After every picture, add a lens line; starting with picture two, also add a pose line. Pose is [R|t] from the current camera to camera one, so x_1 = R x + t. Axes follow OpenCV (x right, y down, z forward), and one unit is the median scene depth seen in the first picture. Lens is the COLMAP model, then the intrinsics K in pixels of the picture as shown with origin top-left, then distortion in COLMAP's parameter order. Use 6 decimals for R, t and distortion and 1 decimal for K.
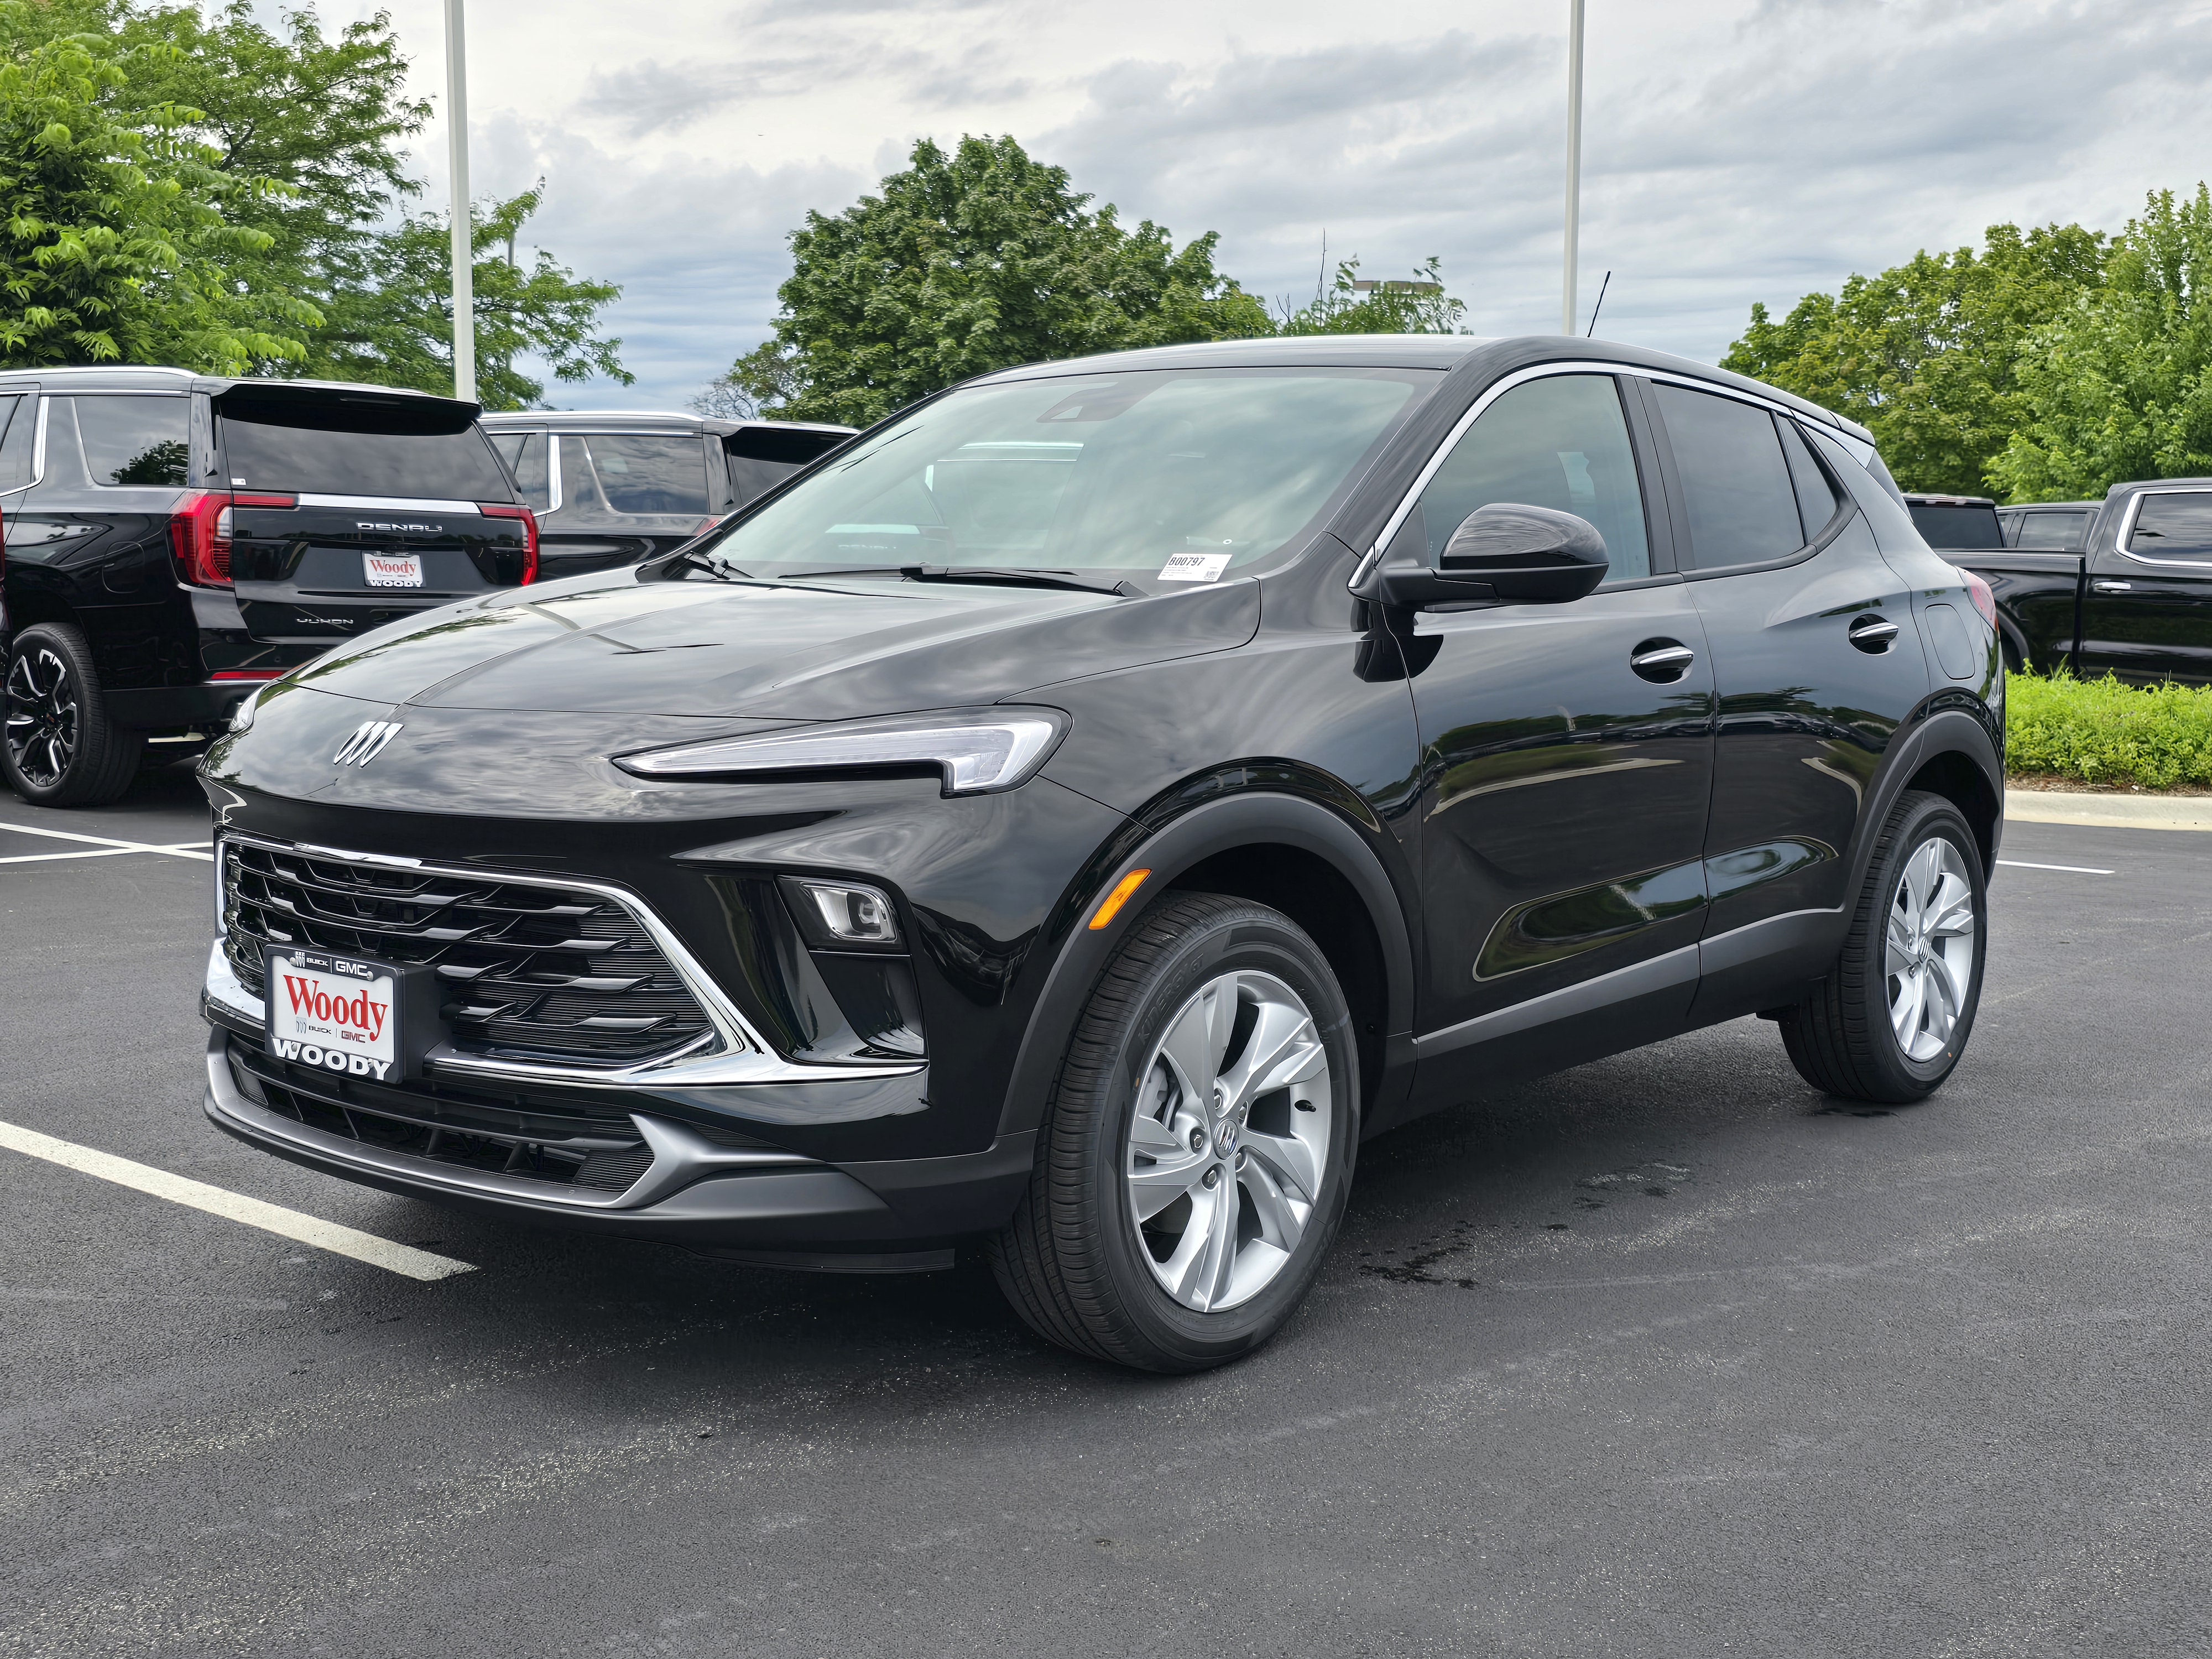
lens RADIAL K [[2409.5, 0, 1085.9], [0, 2409.5, 829.4], [0, 0, 1]] dist [0.180076, -0.491834]
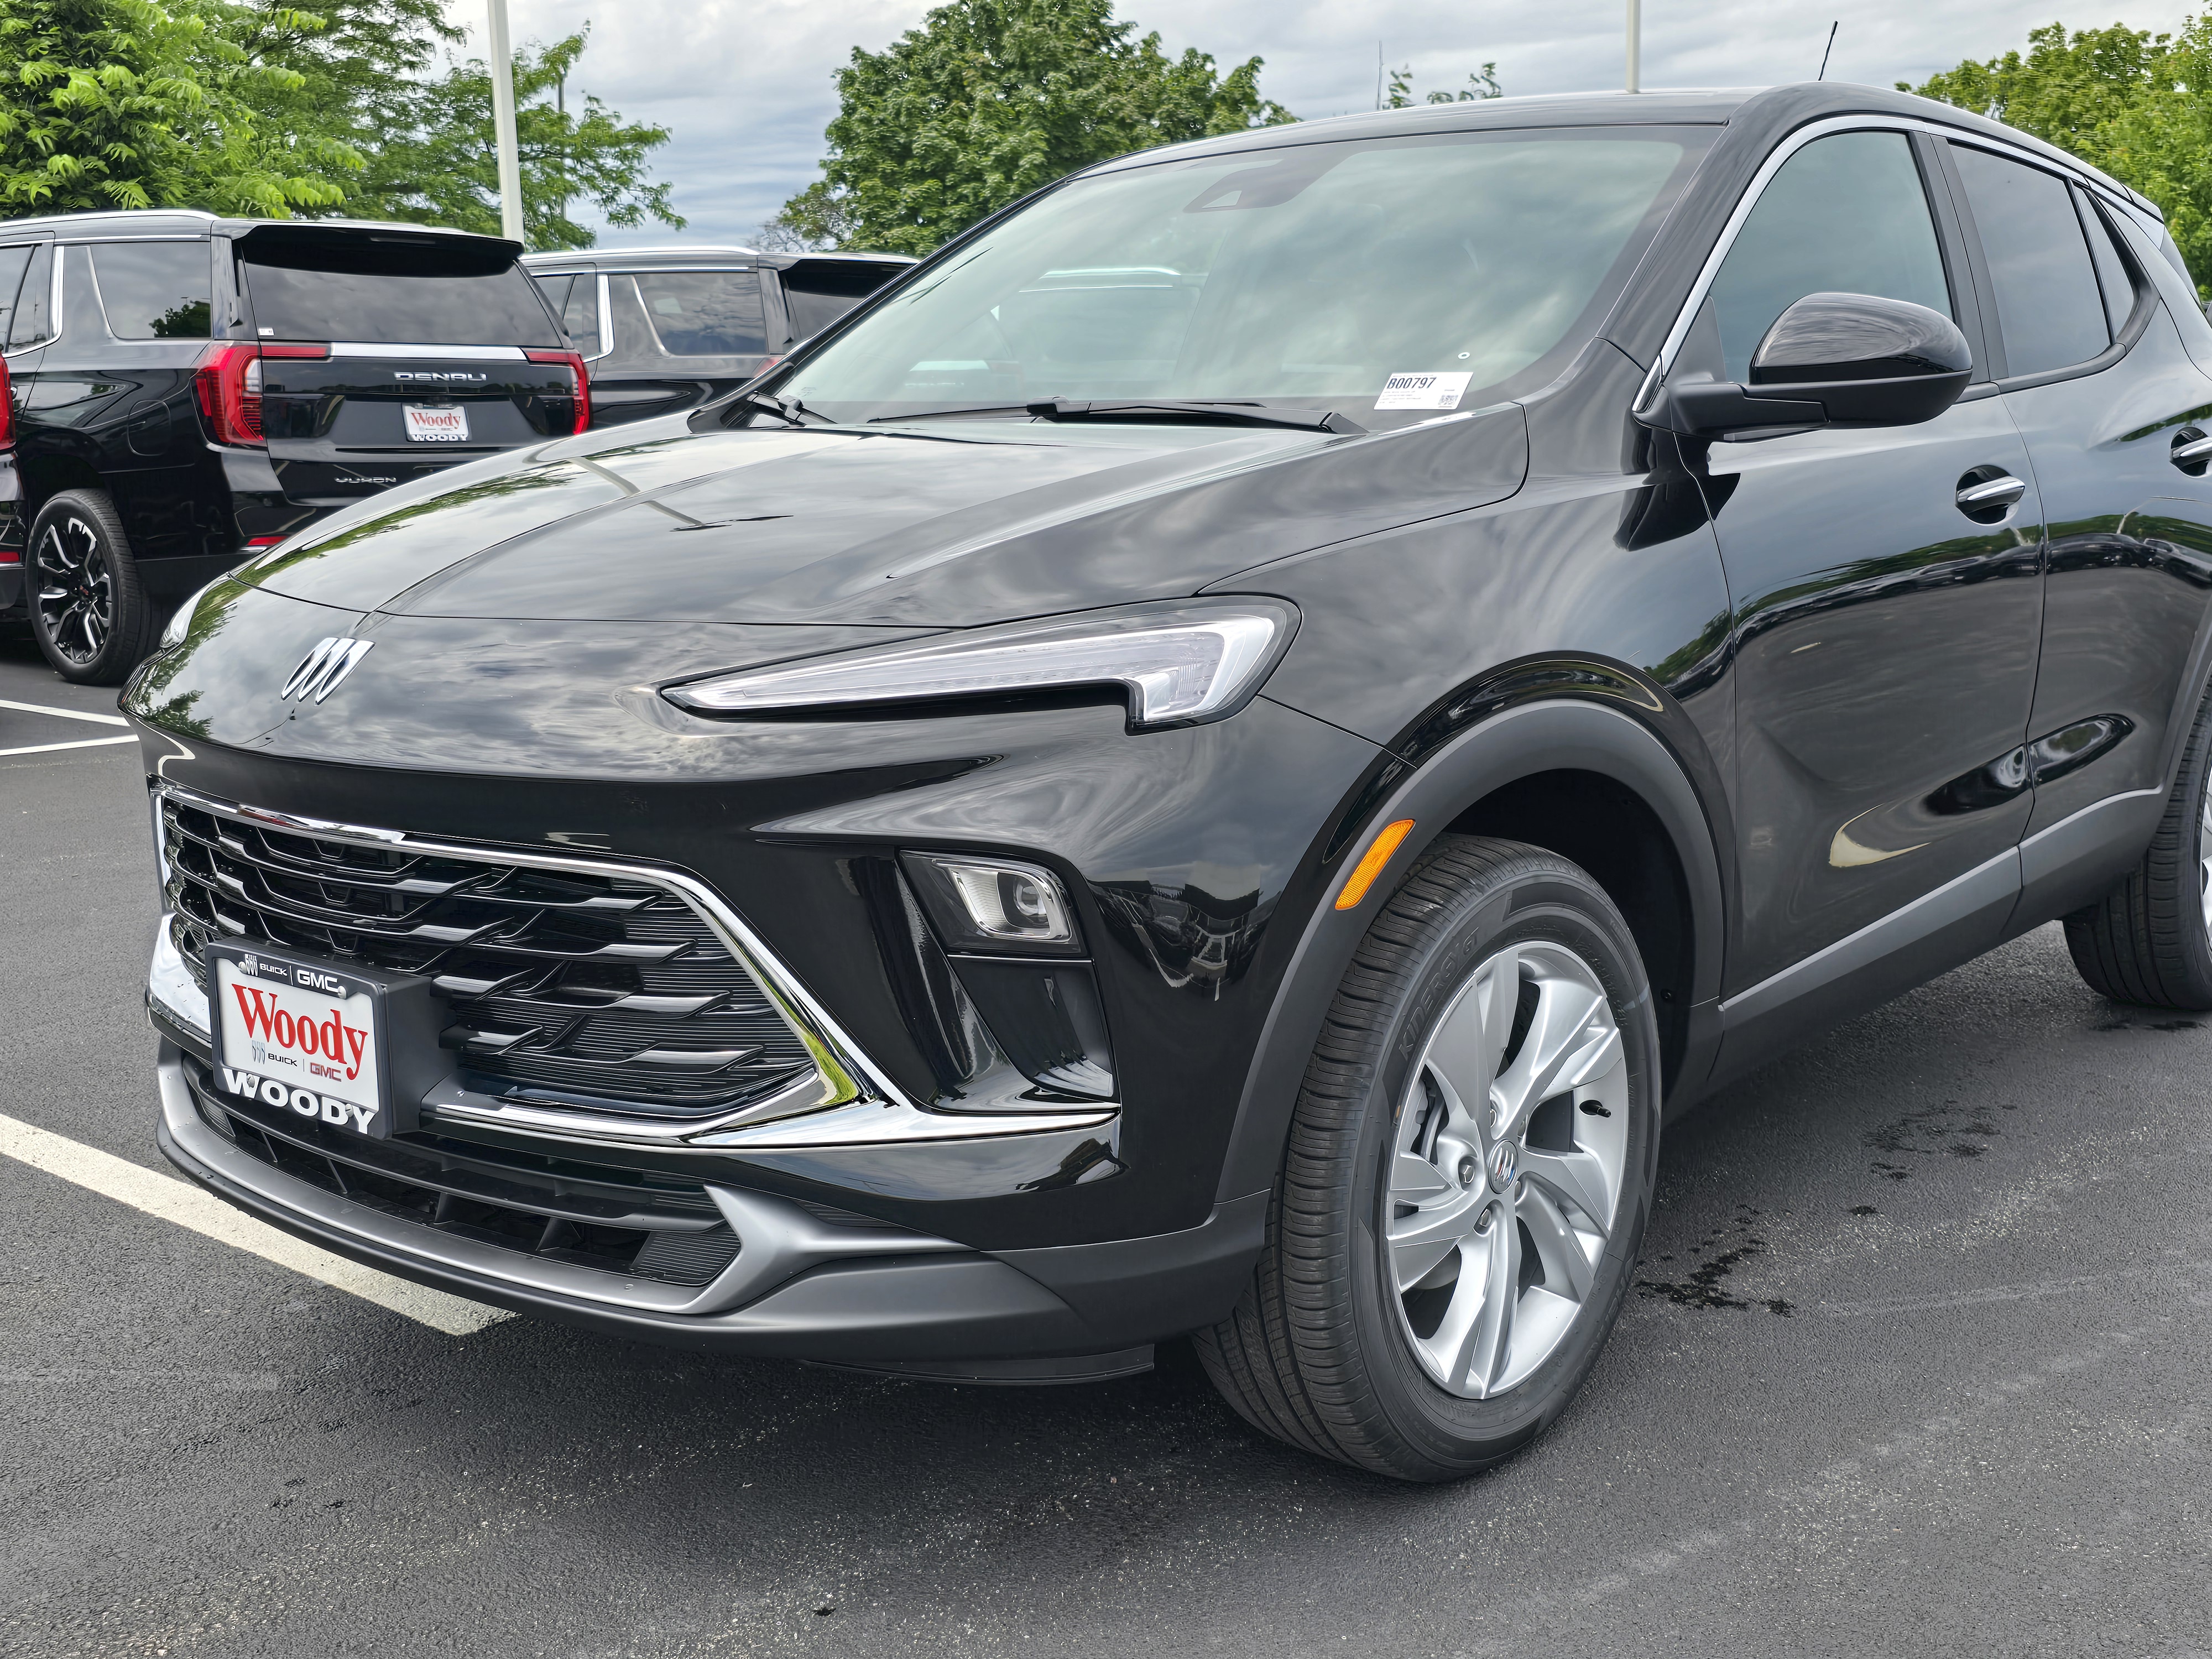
lens RADIAL K [[2343.9, 0, 1106.0], [0, 2343.9, 829.5], [0, 0, 1]] dist [0.130002, -0.261914]
pose [[0.999538, -0.024970, -0.017328, -0.042616], [0.026149, 0.997094, 0.071556, -0.026518], [0.015491, -0.071976, 0.997286, 0.245304]]
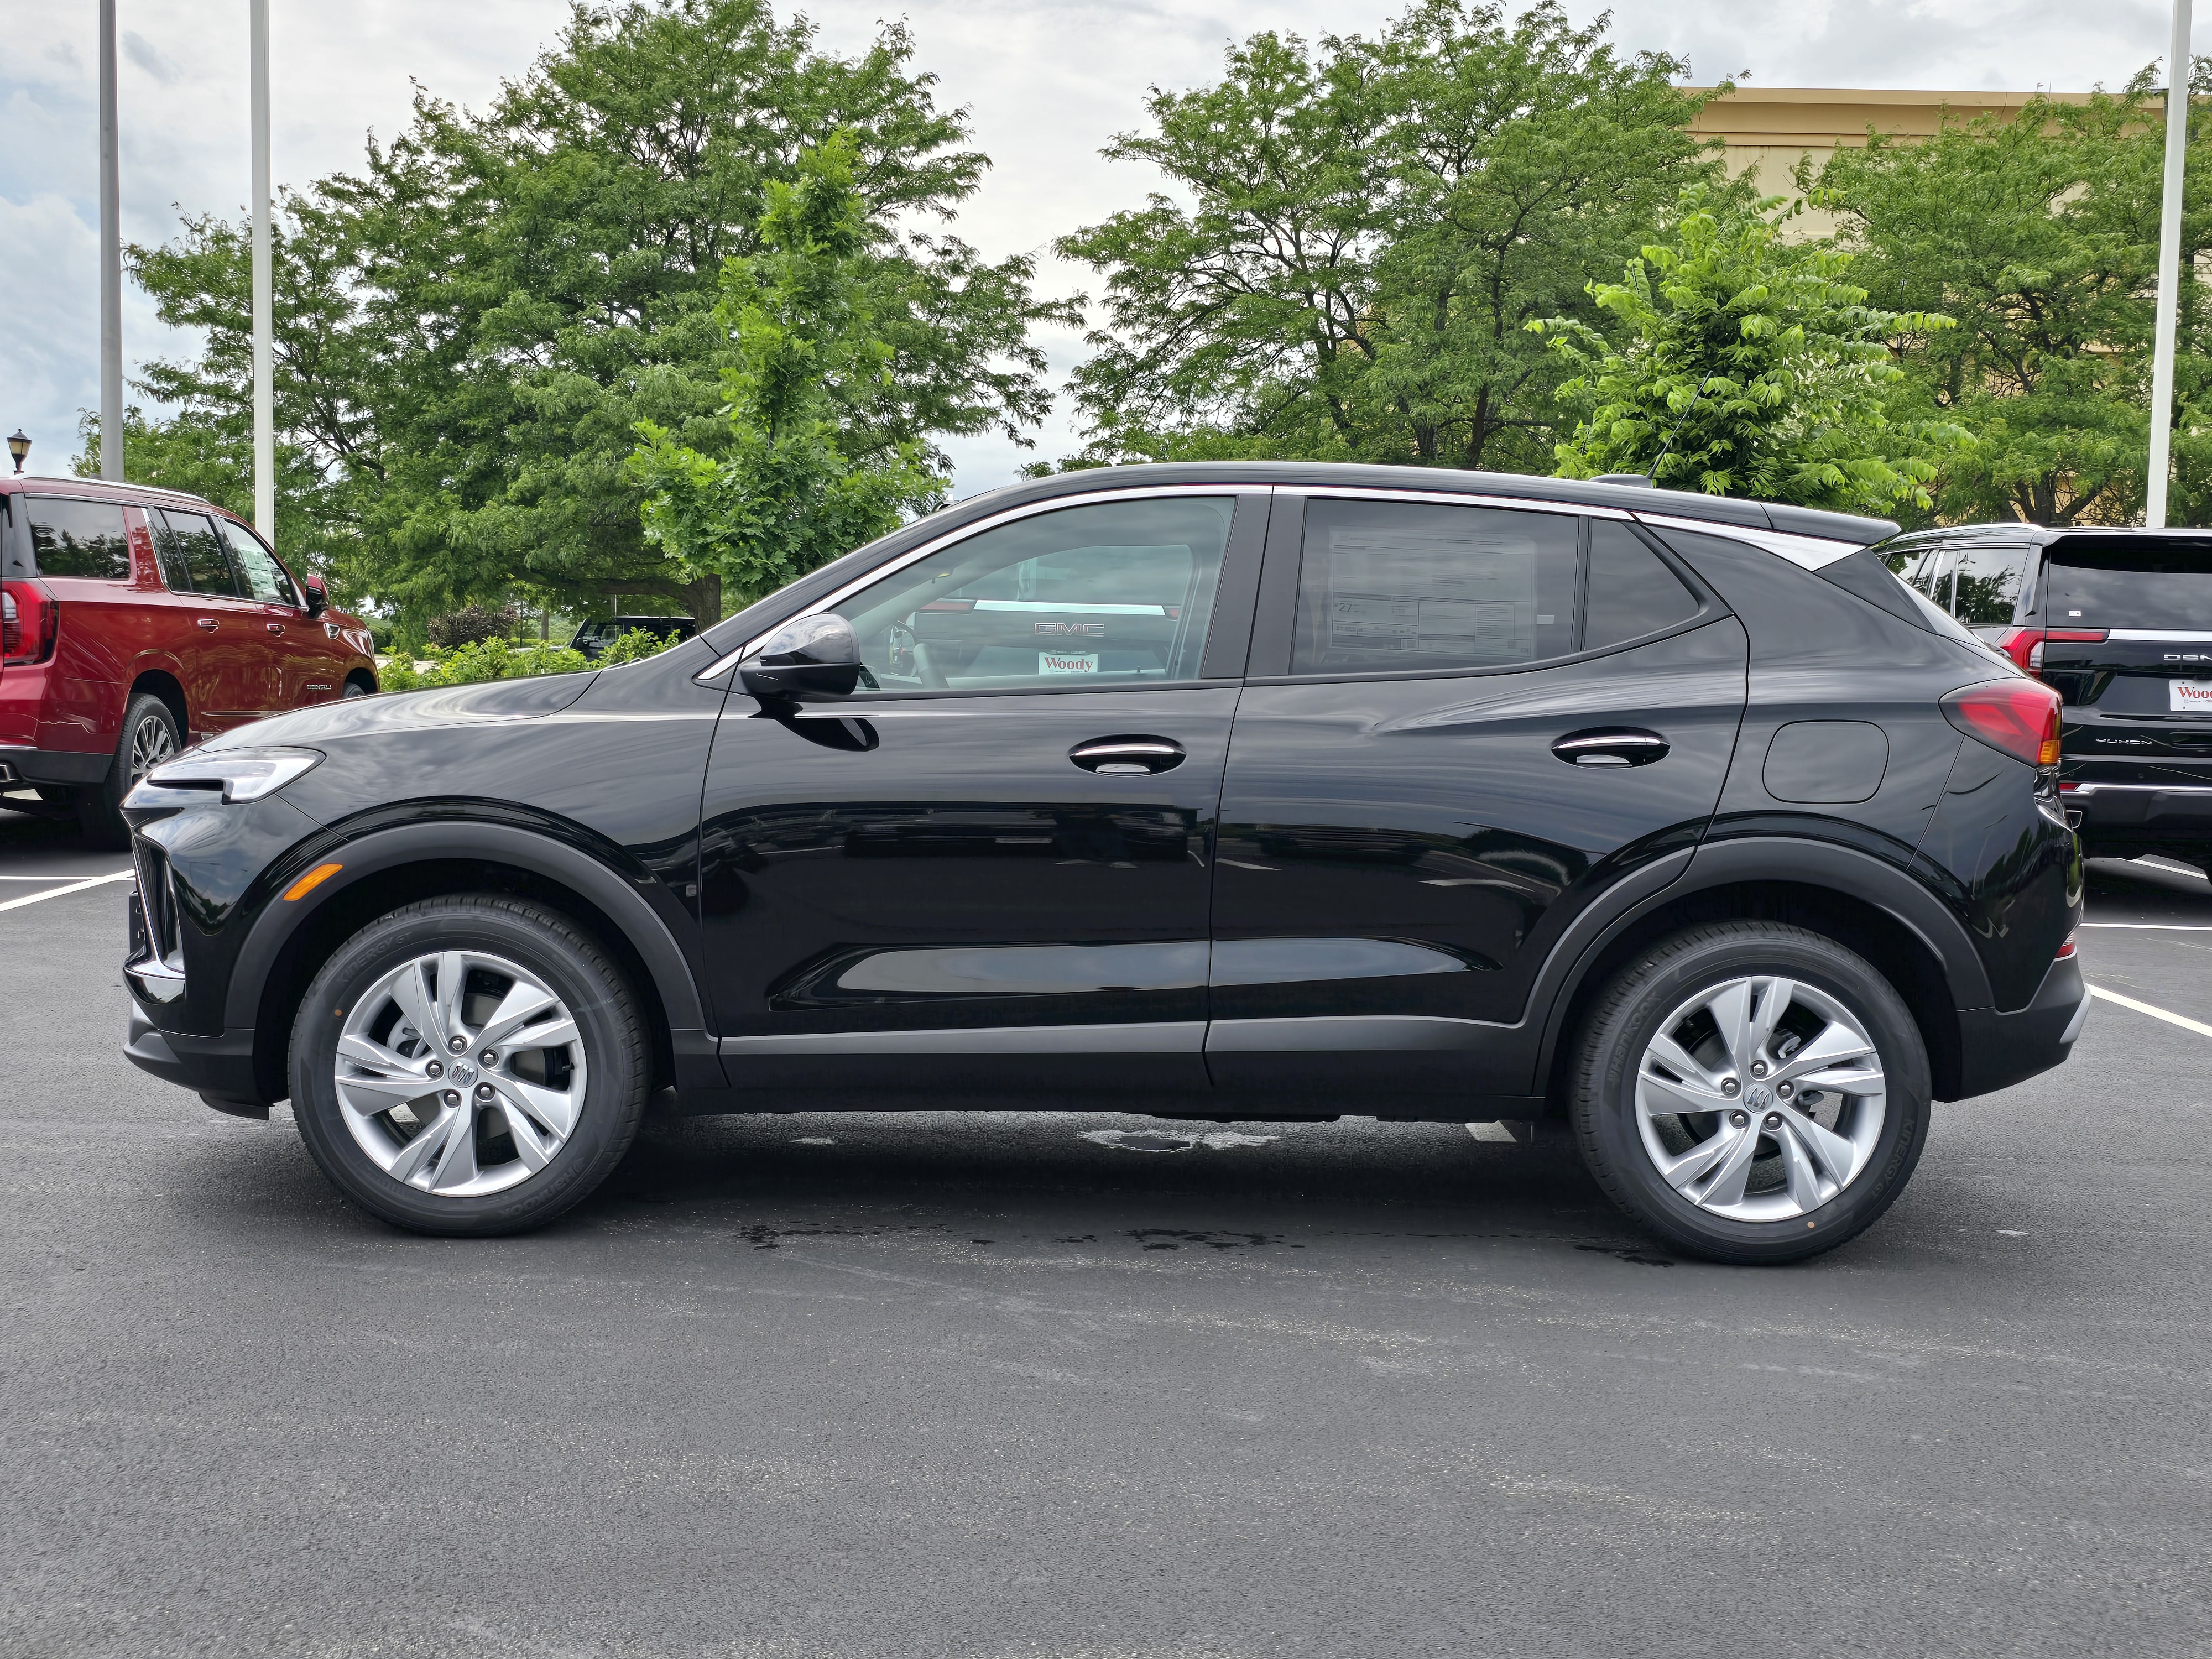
lens RADIAL K [[2416.5, 0, 1105.8], [0, 2416.5, 772.2], [0, 0, 1]] dist [0.098804, -0.156559]
pose [[0.649382, 0.031819, -0.759797, 1.170833], [-0.085658, 0.995826, -0.031507, -0.025068], [0.755623, 0.085543, 0.649397, 0.317621]]
